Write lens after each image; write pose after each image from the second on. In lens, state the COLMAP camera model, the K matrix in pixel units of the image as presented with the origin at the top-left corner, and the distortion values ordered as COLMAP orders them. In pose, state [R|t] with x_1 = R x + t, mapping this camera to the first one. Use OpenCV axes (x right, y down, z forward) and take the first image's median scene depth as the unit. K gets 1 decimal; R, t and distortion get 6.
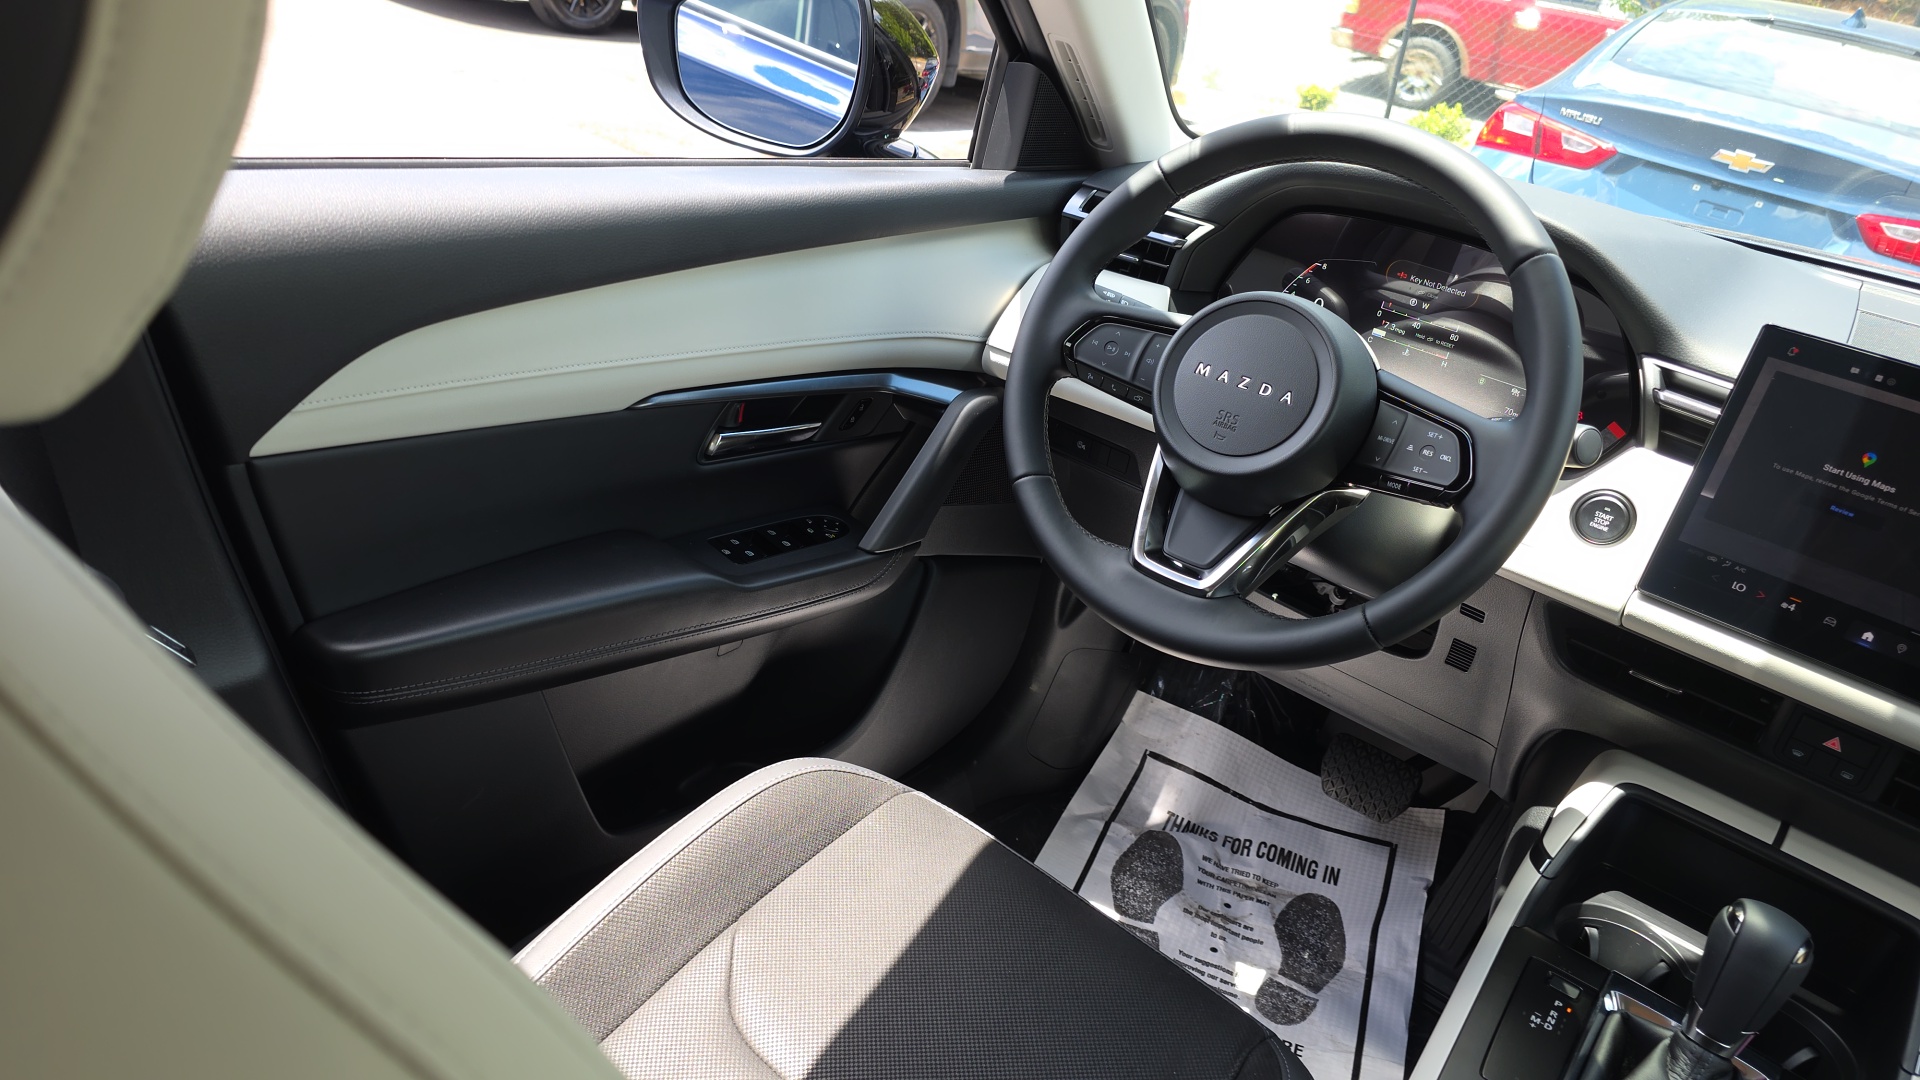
lens RADIAL K [[1290.7, 0, 897.2], [0, 1290.7, 527.5], [0, 0, 1]] dist [0.052171, -0.058352]
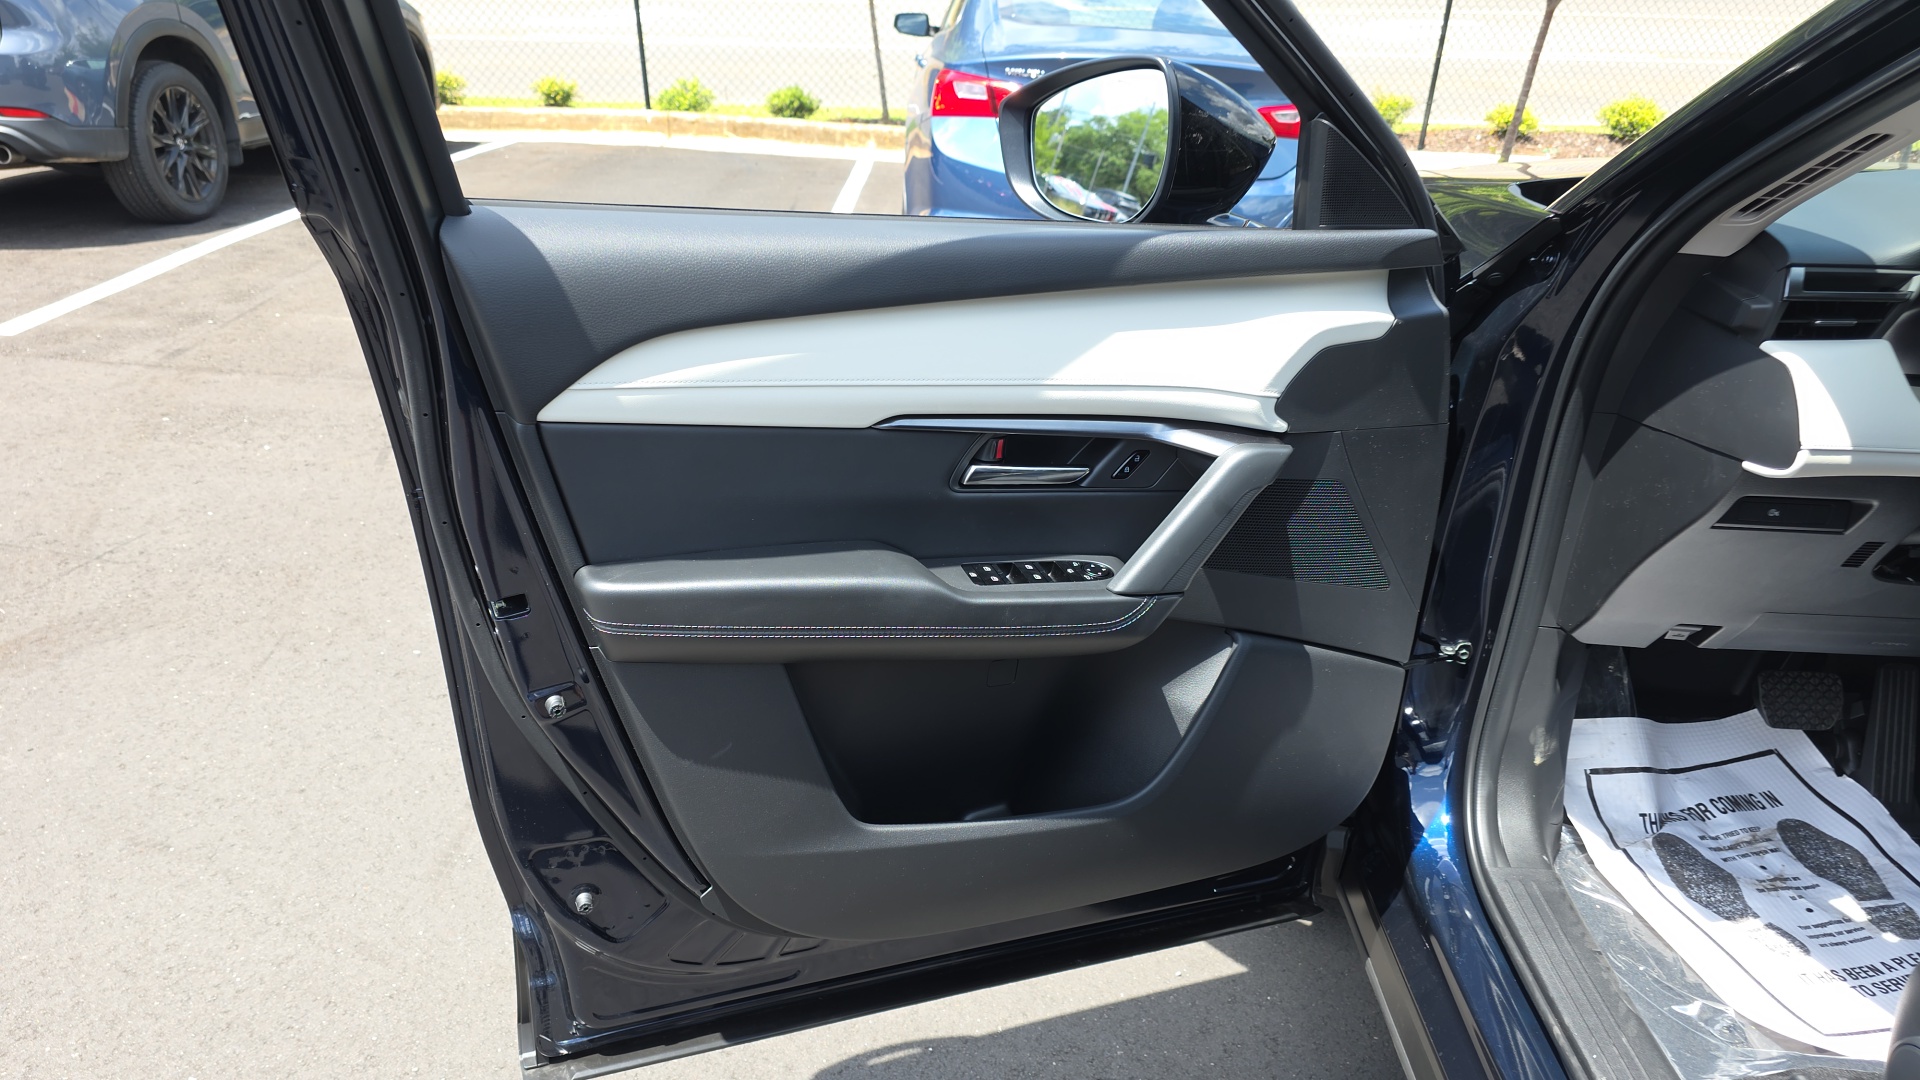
lens RADIAL K [[1338.5, 0, 928.5], [0, 1338.5, 538.6], [0, 0, 1]] dist [0.051551, -0.057632]
pose [[0.790270, -0.355640, 0.498992, -1.125870], [0.352318, 0.929990, 0.104841, -0.480633], [-0.501343, 0.092952, 0.860241, 0.543936]]
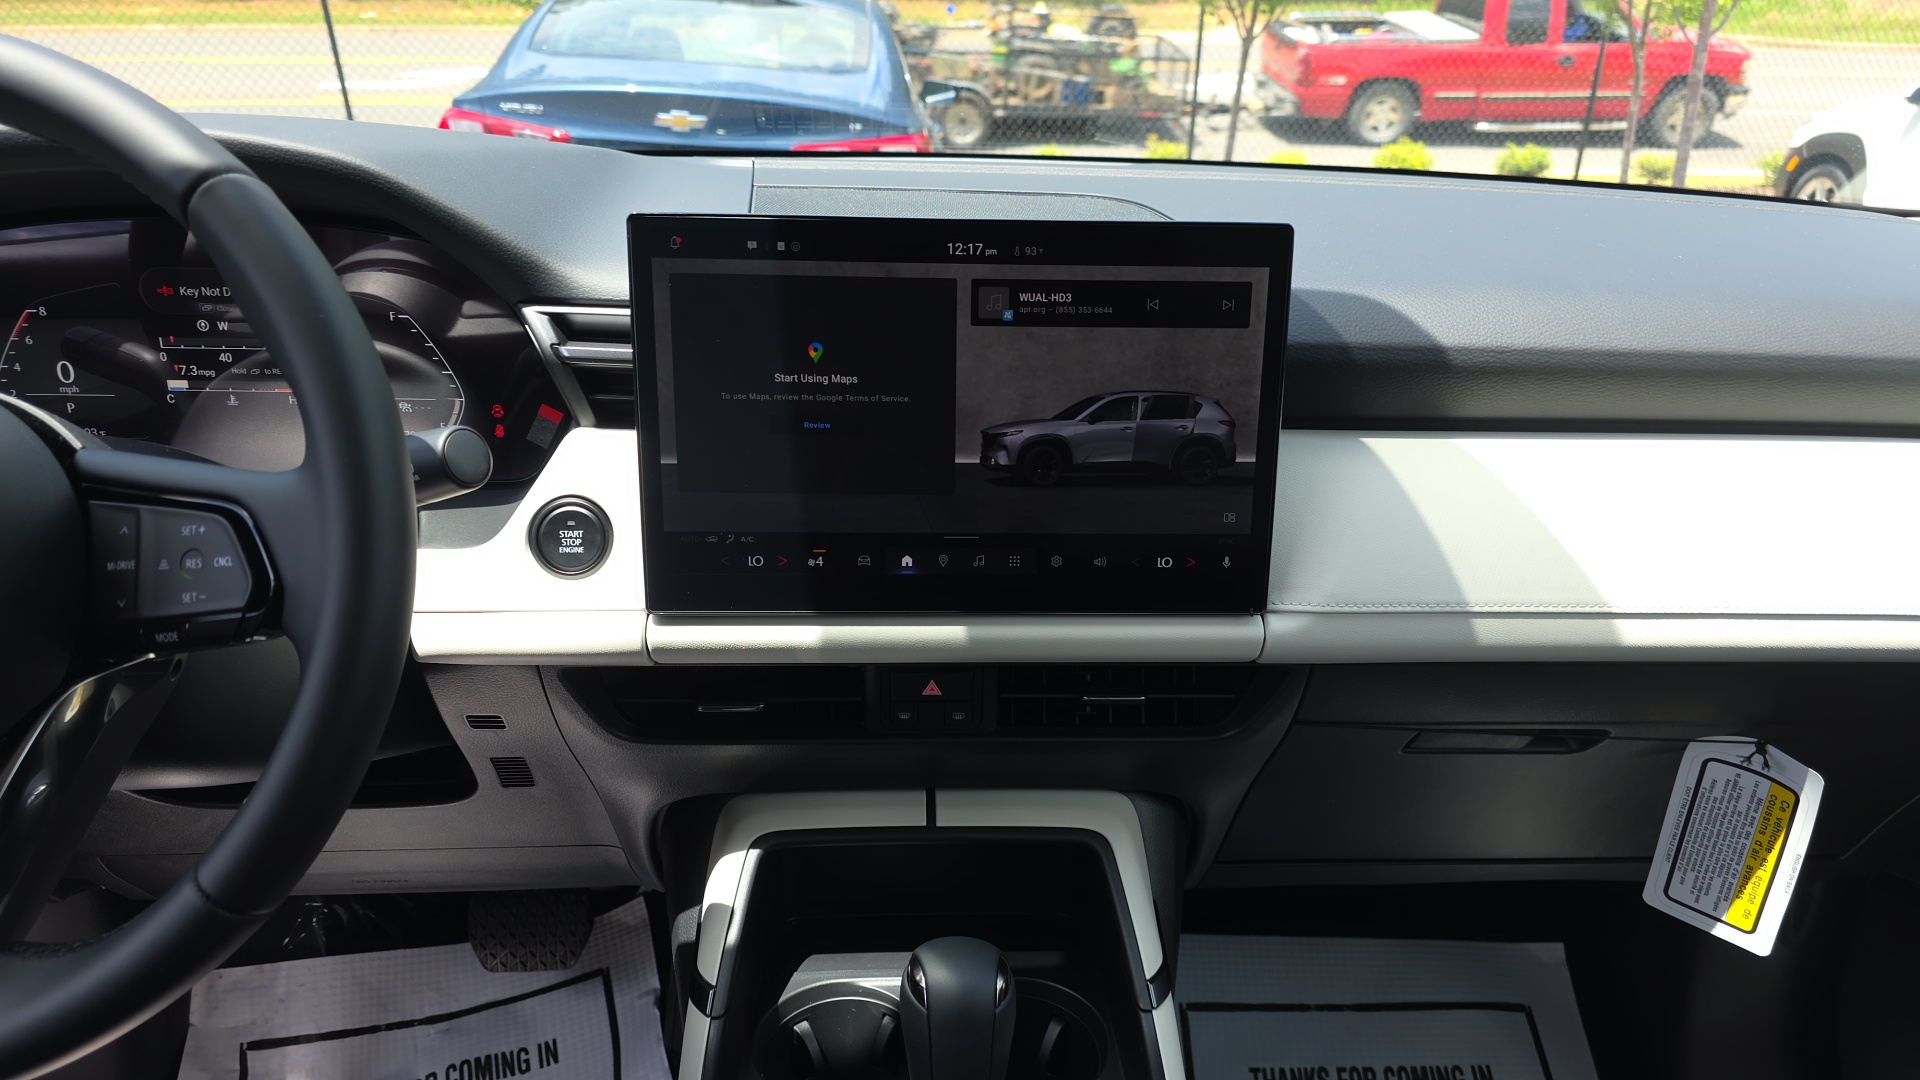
lens RADIAL K [[1300.0, 0, 975.6], [0, 1300.0, 576.7], [0, 0, 1]] dist [0.100854, -0.152350]
pose [[0.712217, -0.389285, 0.584127, 0.257915], [0.386813, 0.912046, 0.136187, 0.000391], [-0.585766, 0.128953, 0.800156, 0.287730]]
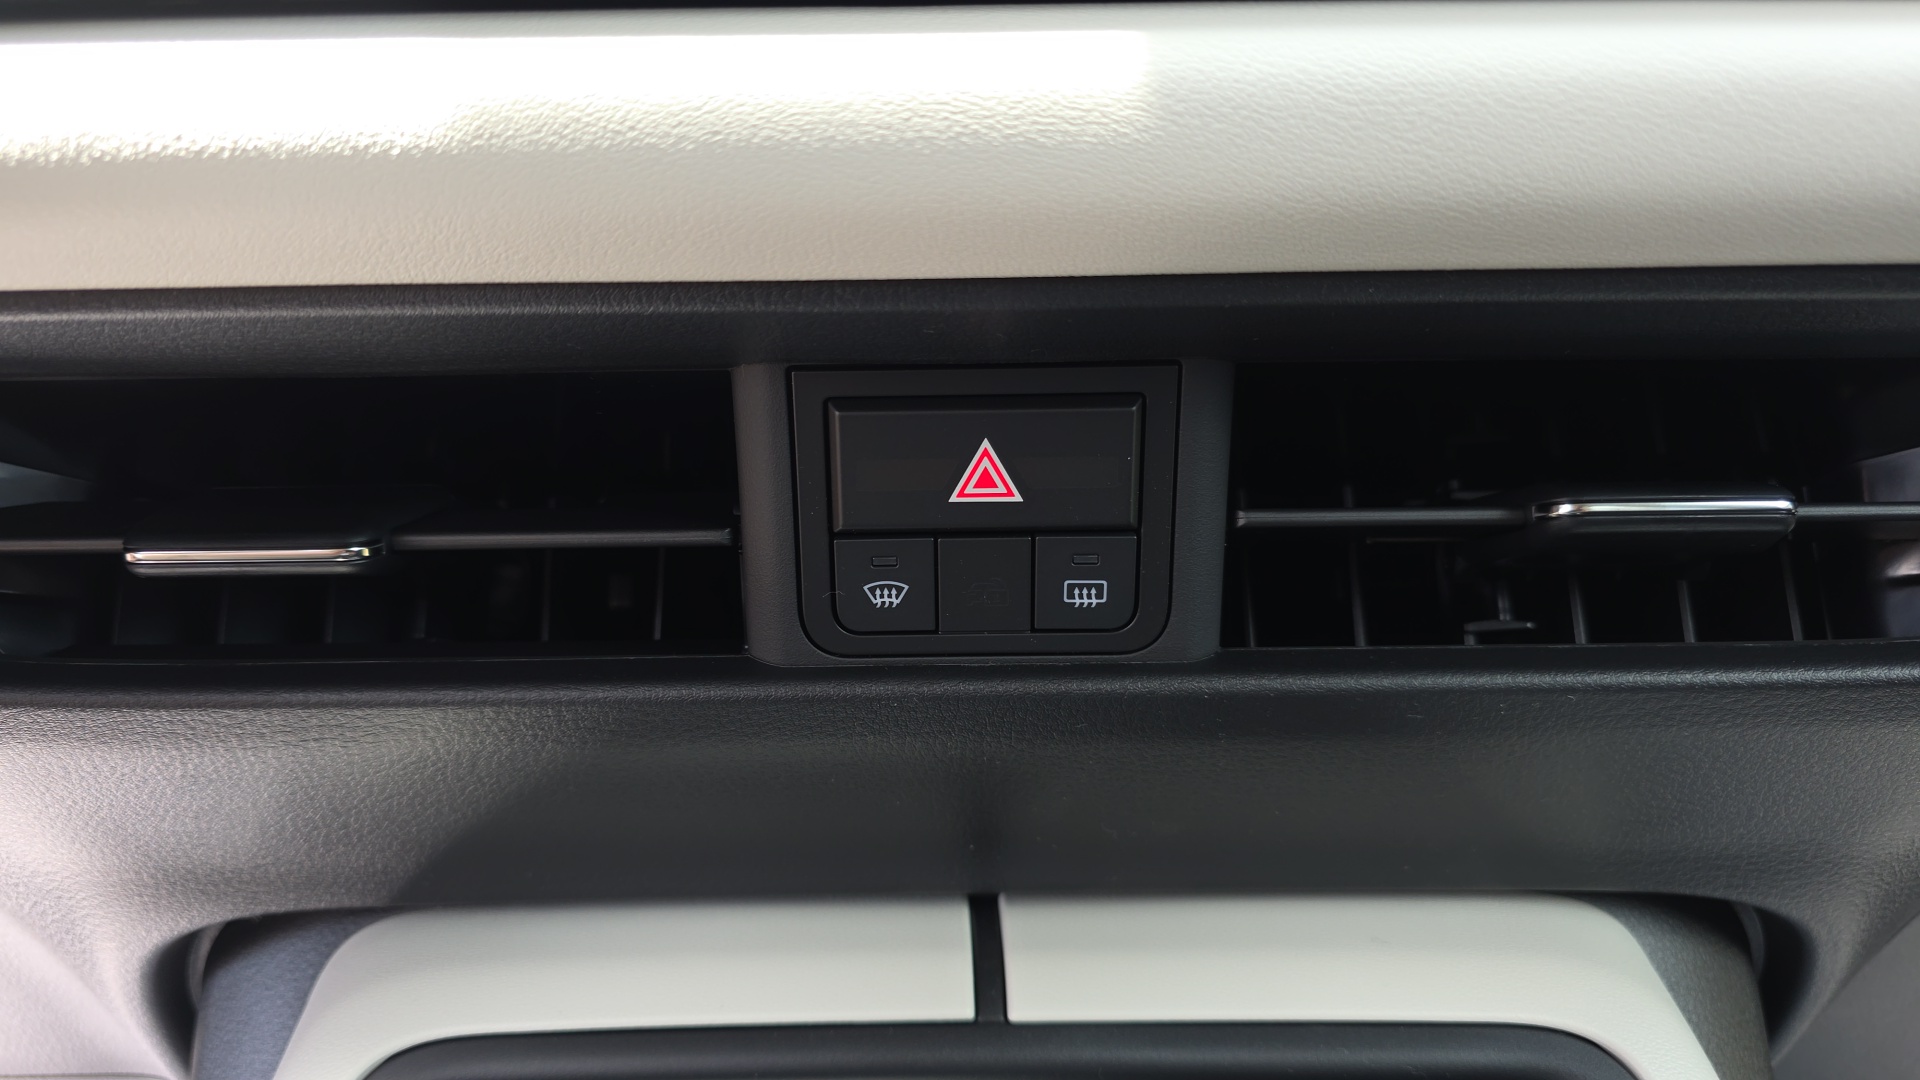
lens RADIAL K [[1301.1, 0, 960.0], [0, 1301.1, 540.0], [0, 0, 1]] dist [0.052278, -0.054158]
pose [[0.731345, -0.302422, 0.611290, 0.518298], [0.407256, 0.912615, -0.035743, 0.162115], [-0.547062, 0.275092, 0.790599, 0.745908]]
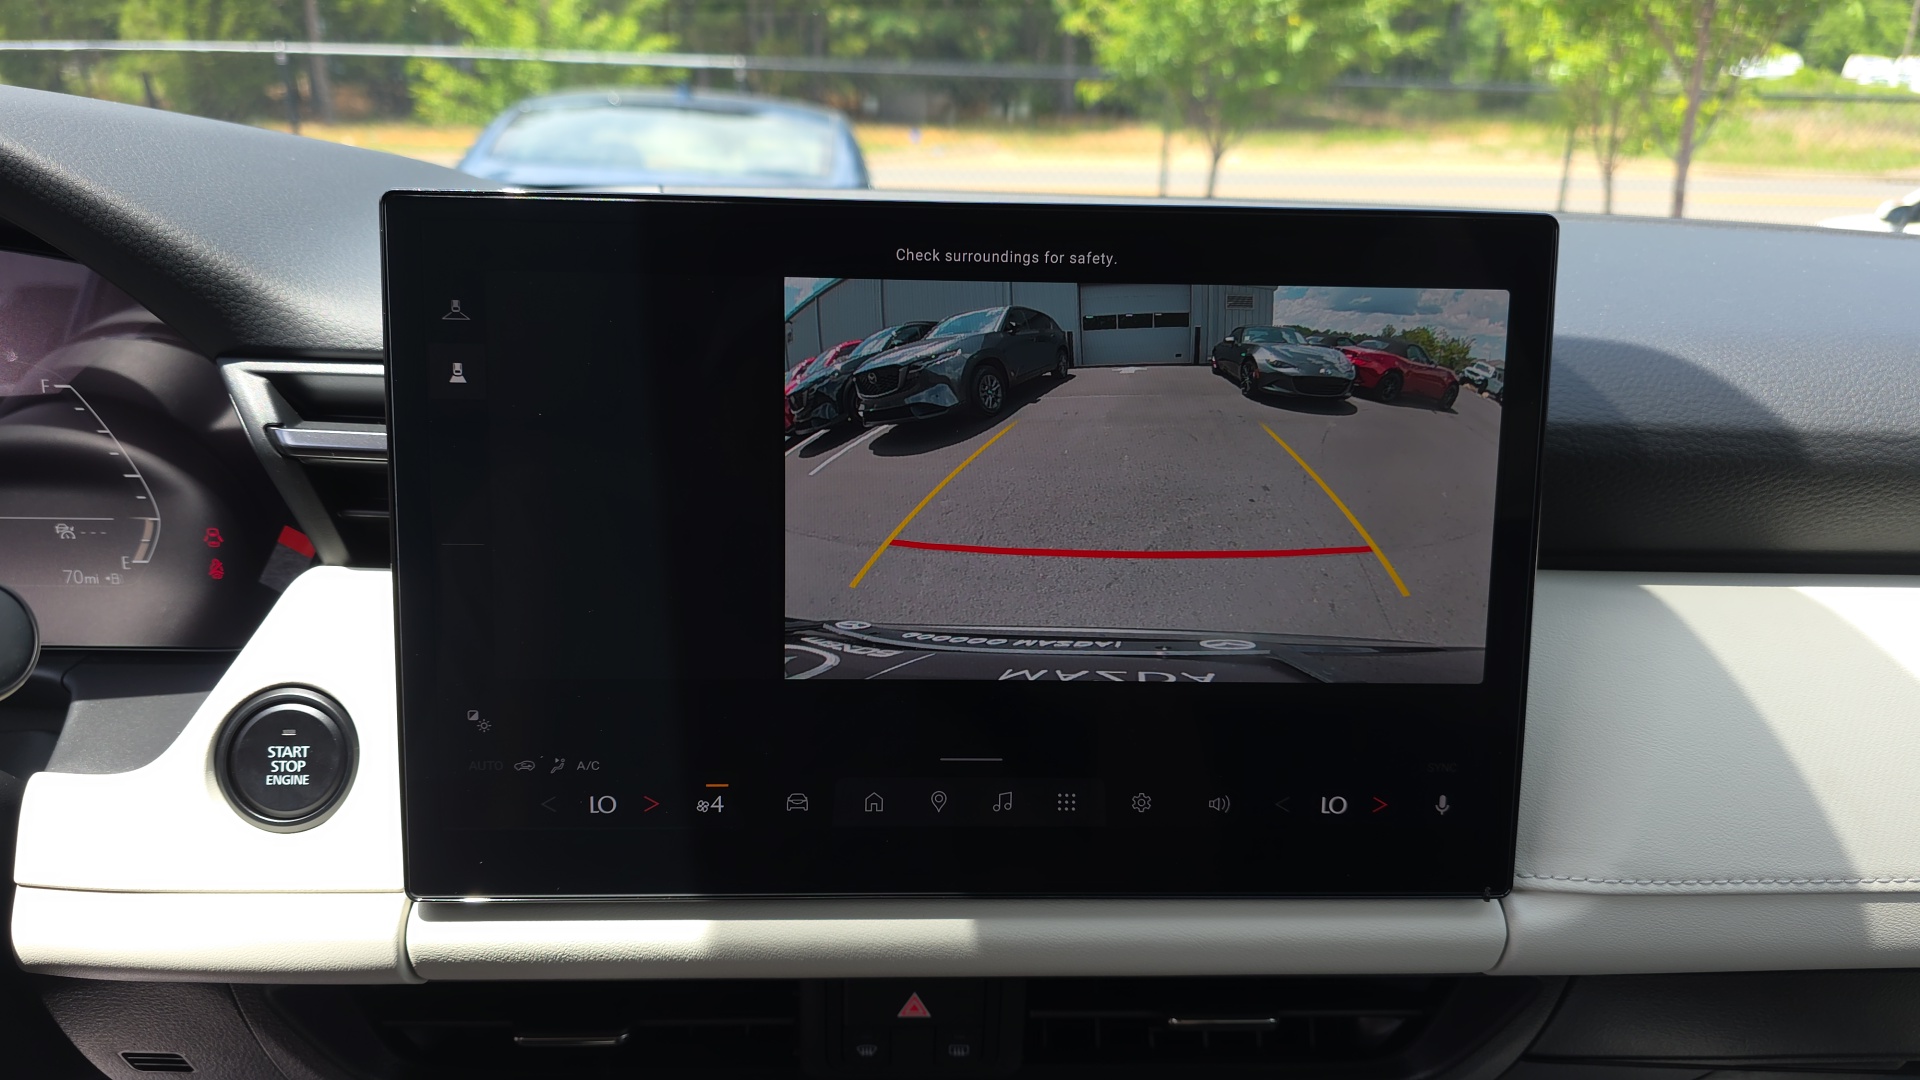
lens RADIAL K [[1338.5, 0, 928.5], [0, 1338.5, 538.6], [0, 0, 1]] dist [0.051551, -0.057632]
pose [[0.717169, -0.317600, 0.620322, 0.420158], [0.386134, 0.922085, 0.025683, -0.003578], [-0.580146, 0.221109, 0.783927, 0.510681]]
